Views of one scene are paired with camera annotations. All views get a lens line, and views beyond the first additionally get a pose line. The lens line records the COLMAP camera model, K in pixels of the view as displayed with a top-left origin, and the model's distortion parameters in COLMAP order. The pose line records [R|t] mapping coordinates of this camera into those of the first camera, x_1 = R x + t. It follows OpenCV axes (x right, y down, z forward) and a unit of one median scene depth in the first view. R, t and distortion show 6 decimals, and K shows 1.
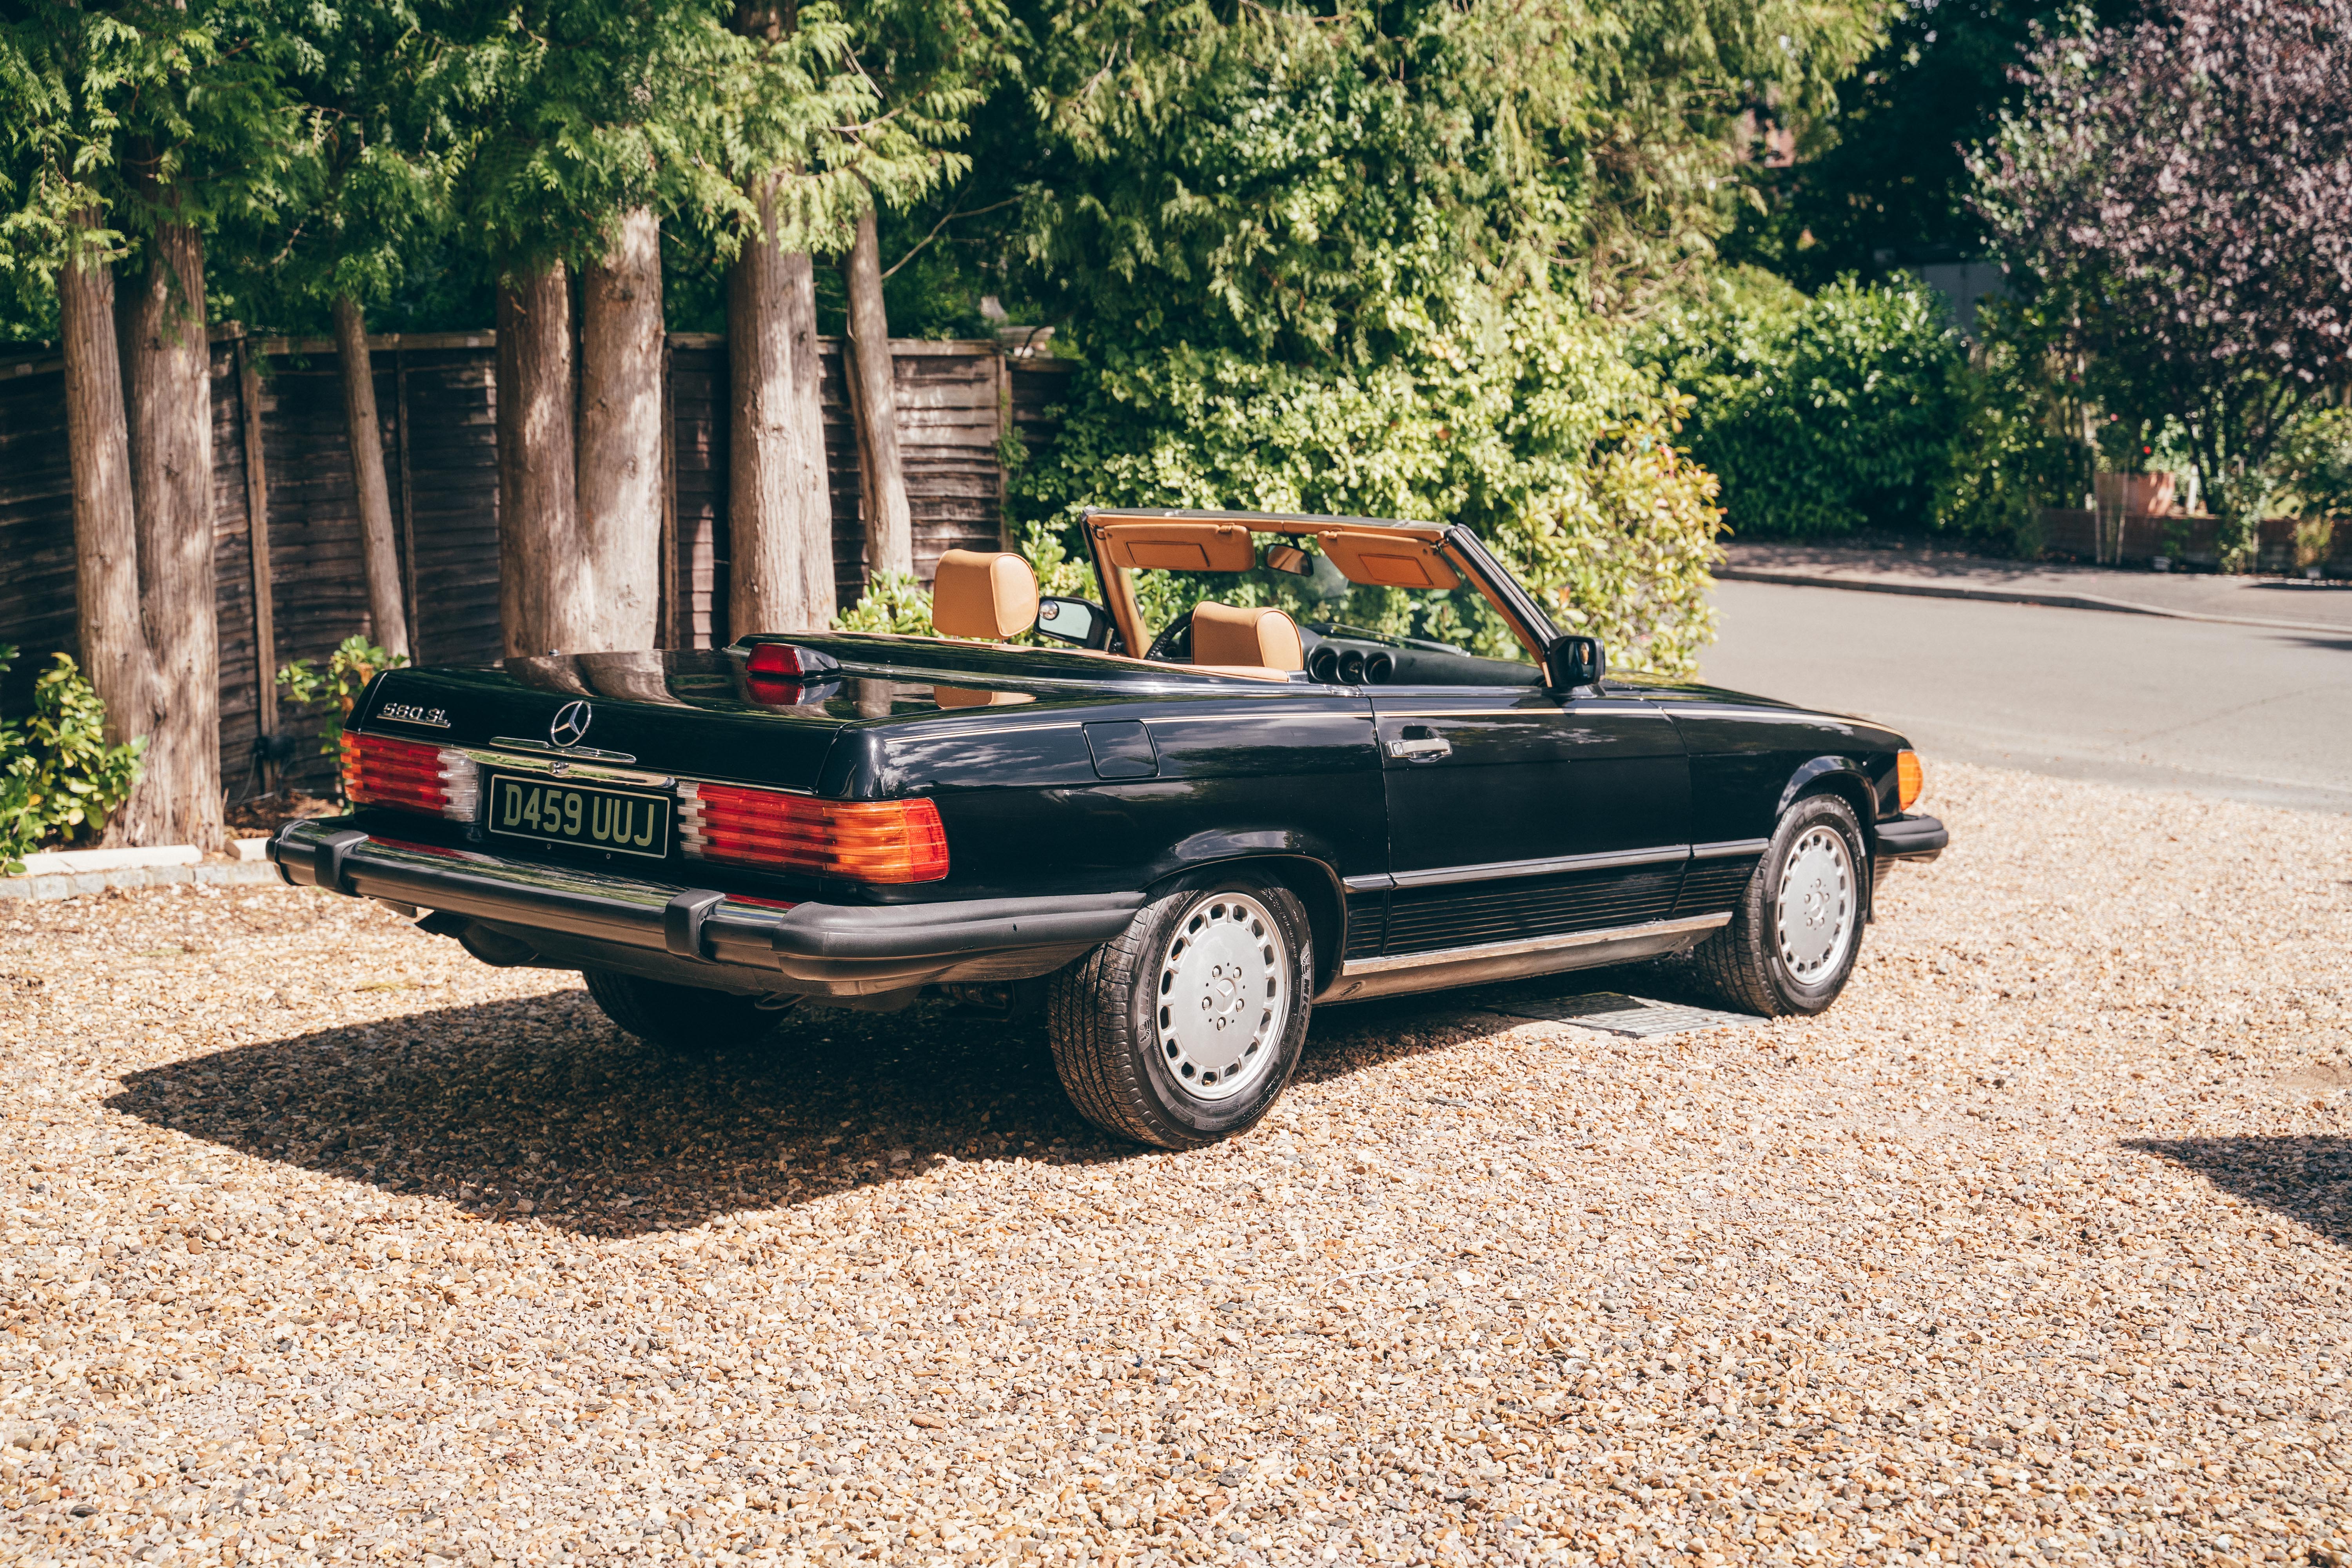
lens RADIAL K [[3011.8, 0, 1185.8], [0, 3011.8, 793.4], [0, 0, 1]] dist [0.062340, 0.000000]
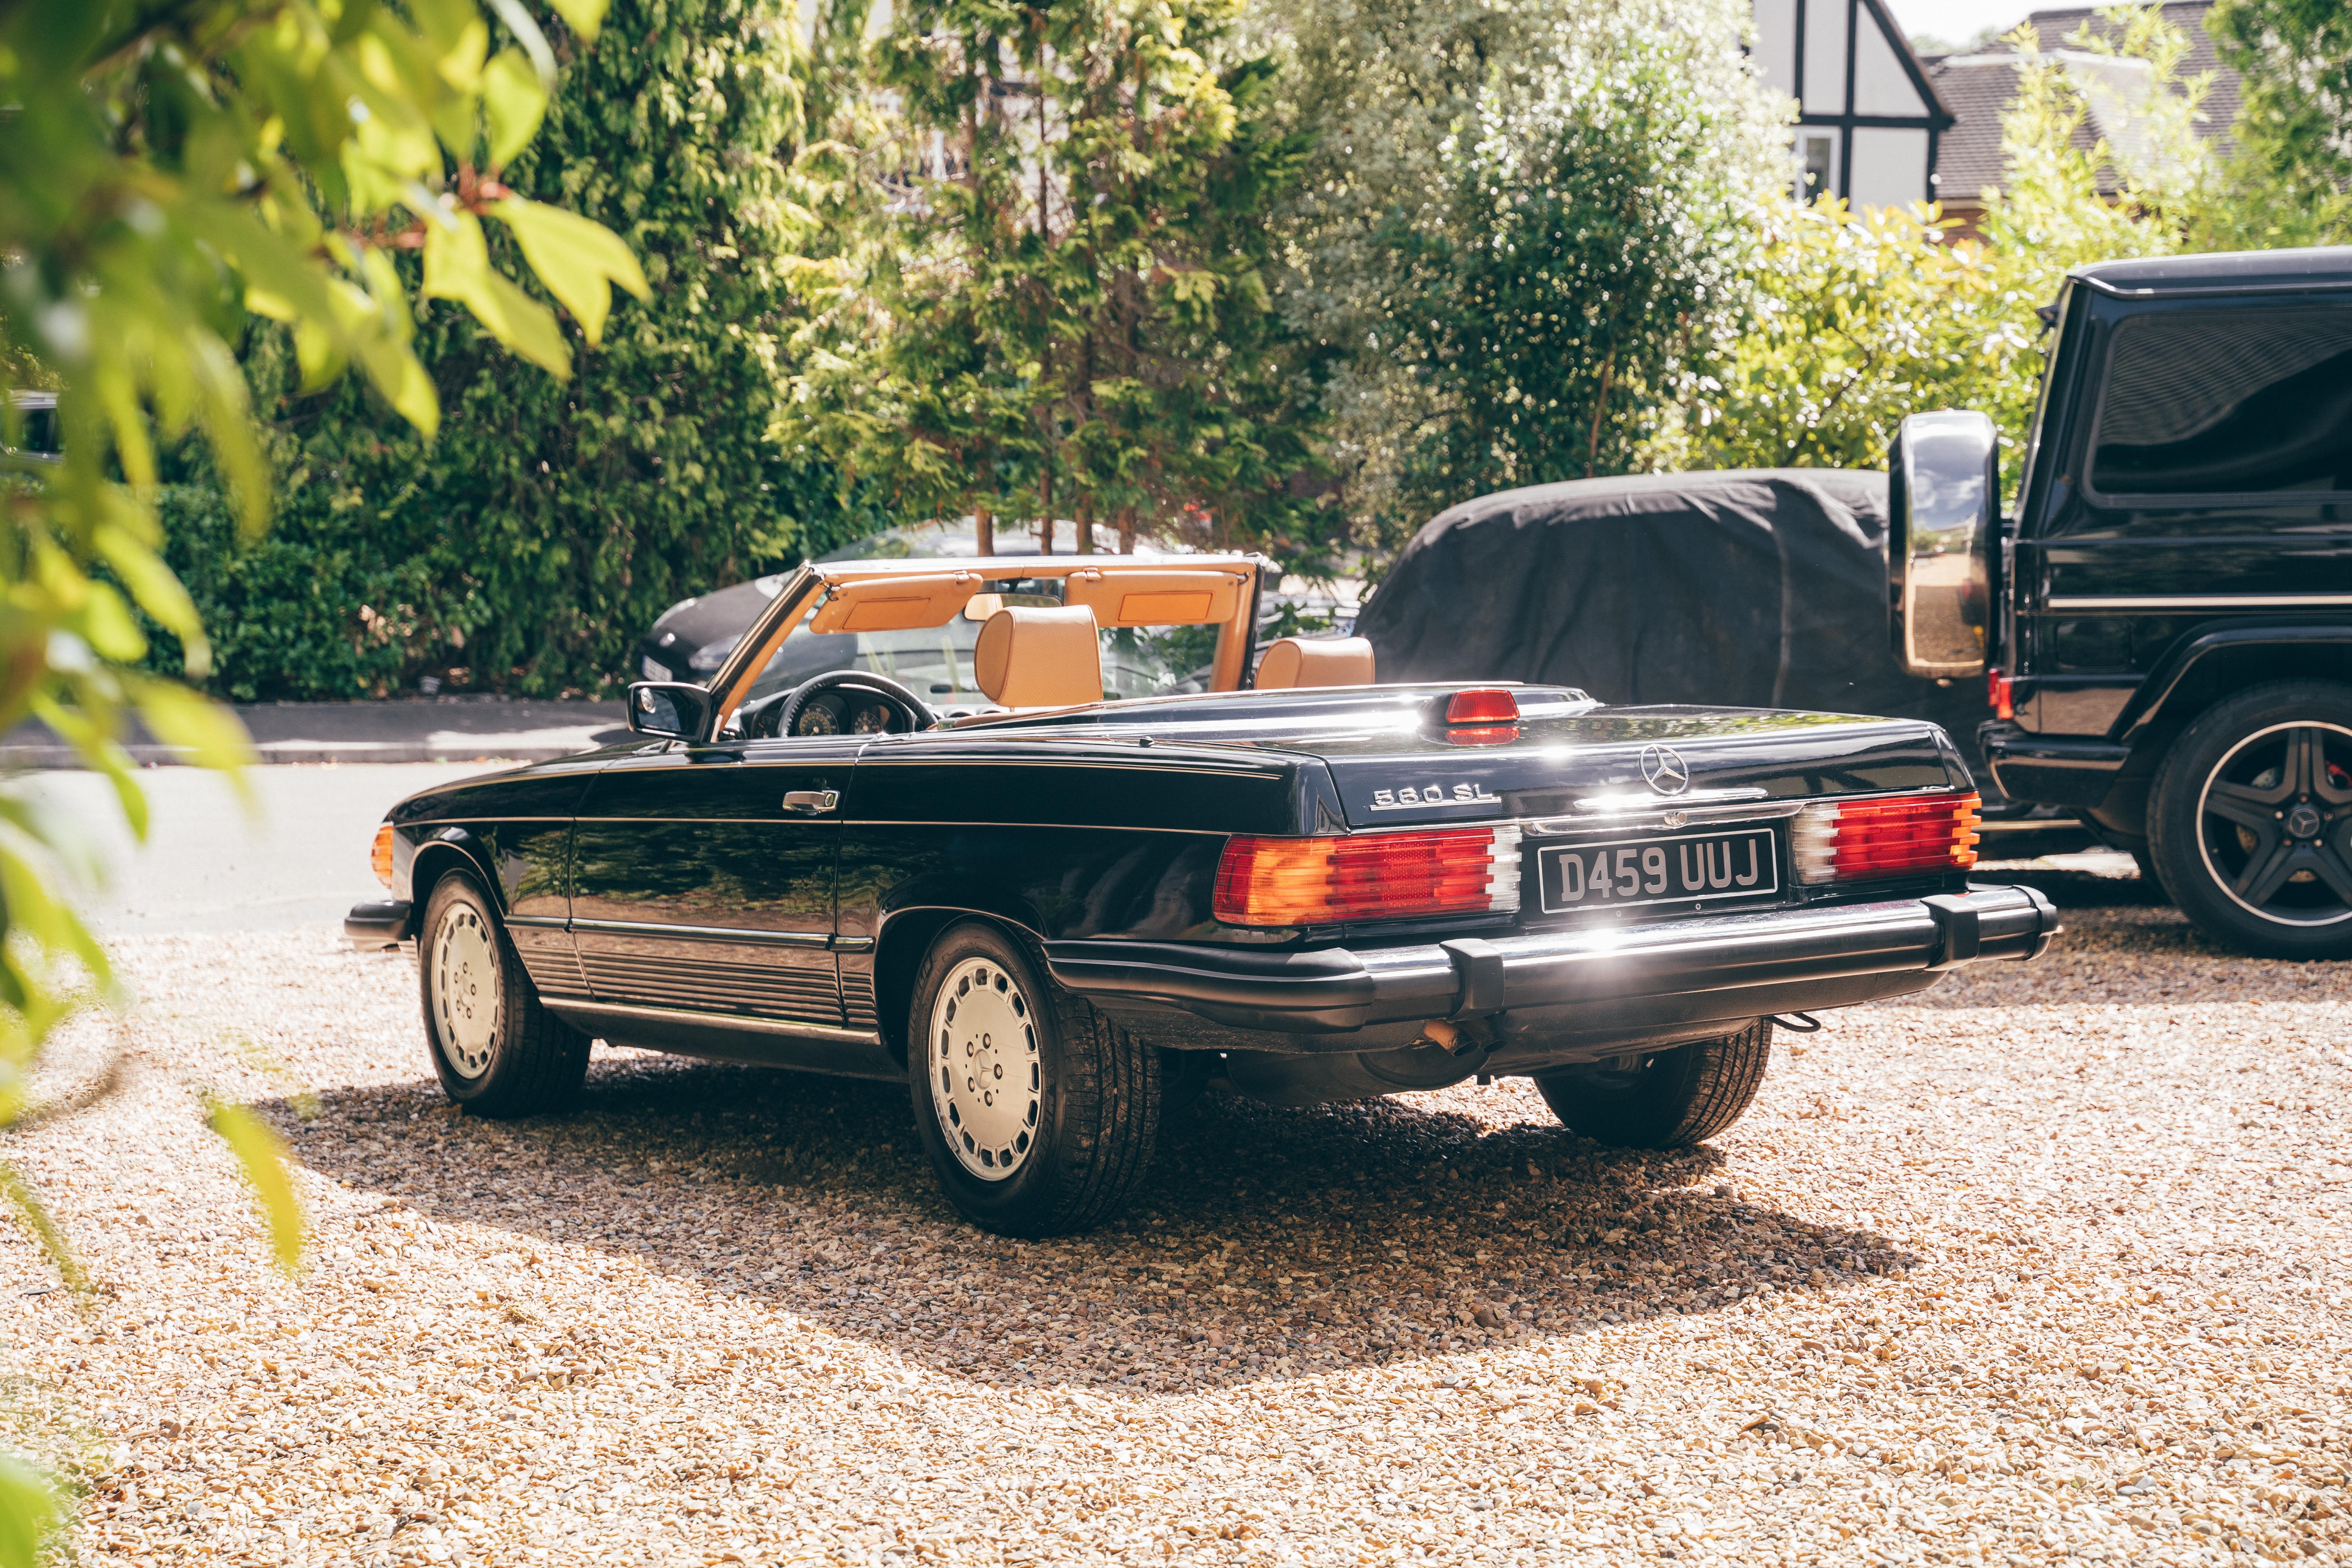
lens RADIAL K [[3891.5, 0, 1178.3], [0, 3891.5, 792.1], [0, 0, 1]] dist [0.147327, 0.000000]
pose [[0.296043, -0.090873, 0.950842, -0.627009], [0.140894, 0.988729, 0.050627, -0.044282], [-0.944726, 0.118980, 0.305510, 0.356573]]
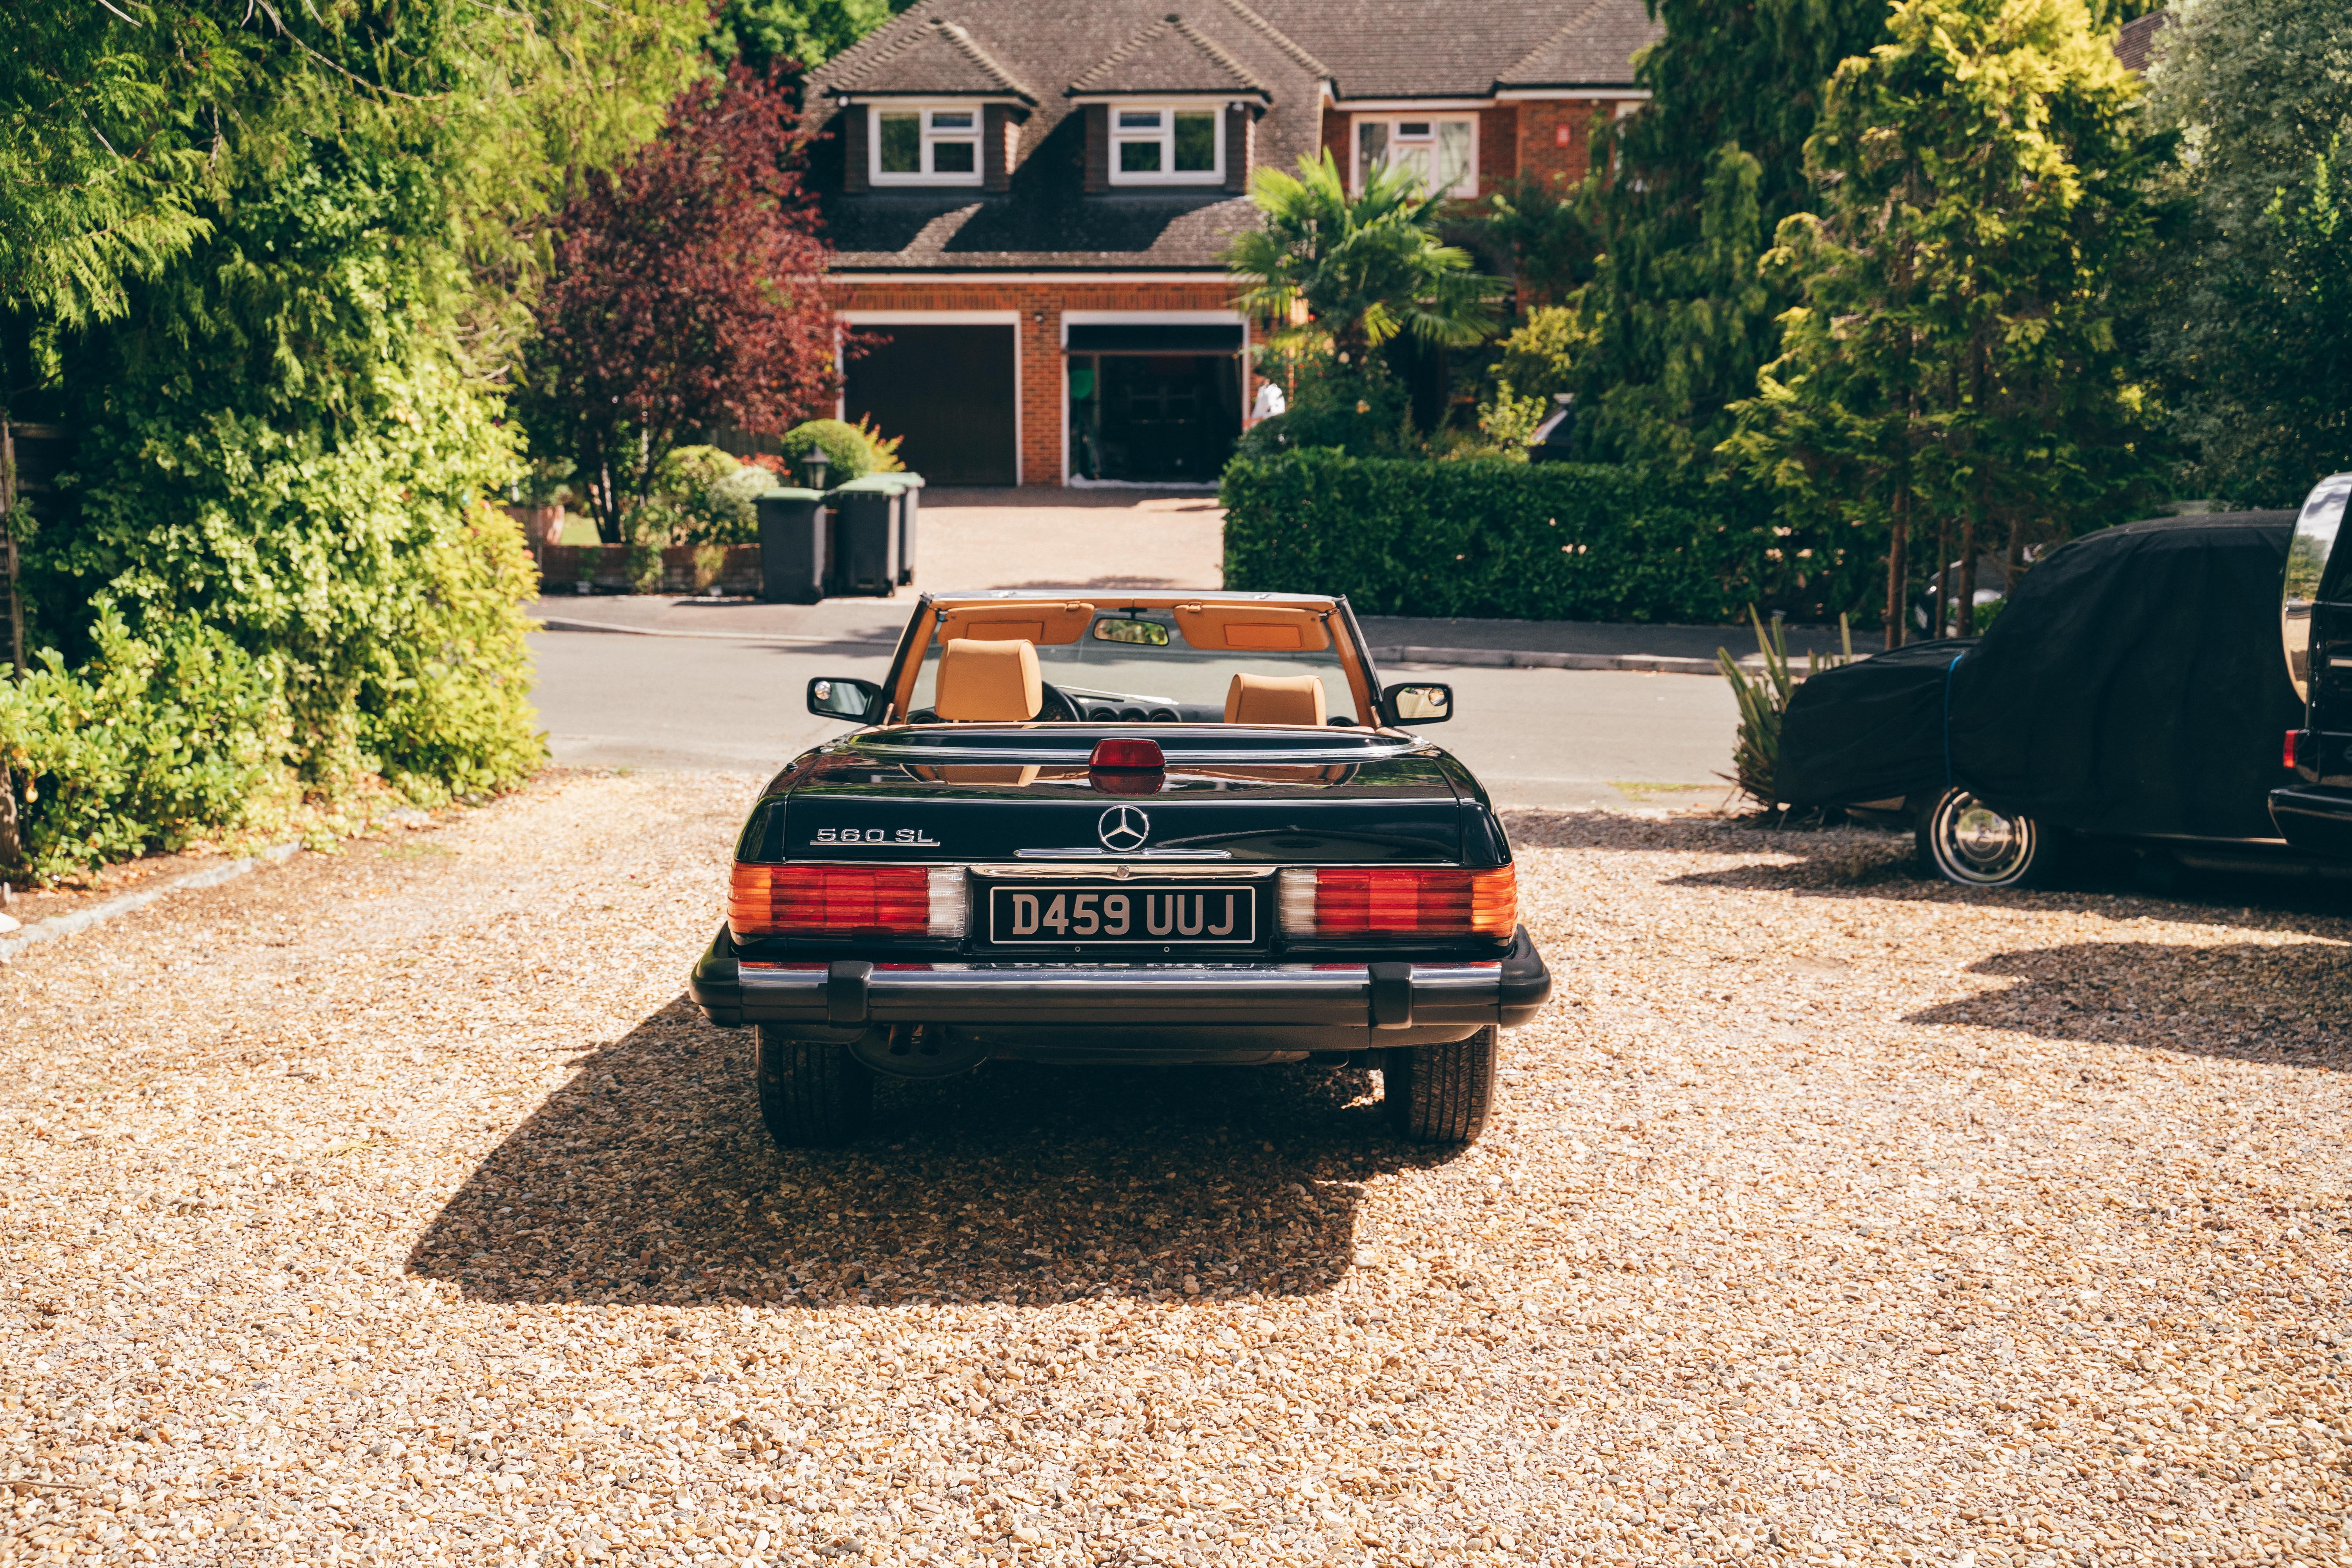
lens RADIAL K [[2768.3, 0, 1214.1], [0, 2768.3, 813.2], [0, 0, 1]] dist [0.023739, 0.000000]
pose [[0.756780, -0.094699, 0.646773, -0.365361], [0.088238, 0.995194, 0.042467, -0.030238], [-0.647687, 0.024932, 0.761499, 0.114754]]
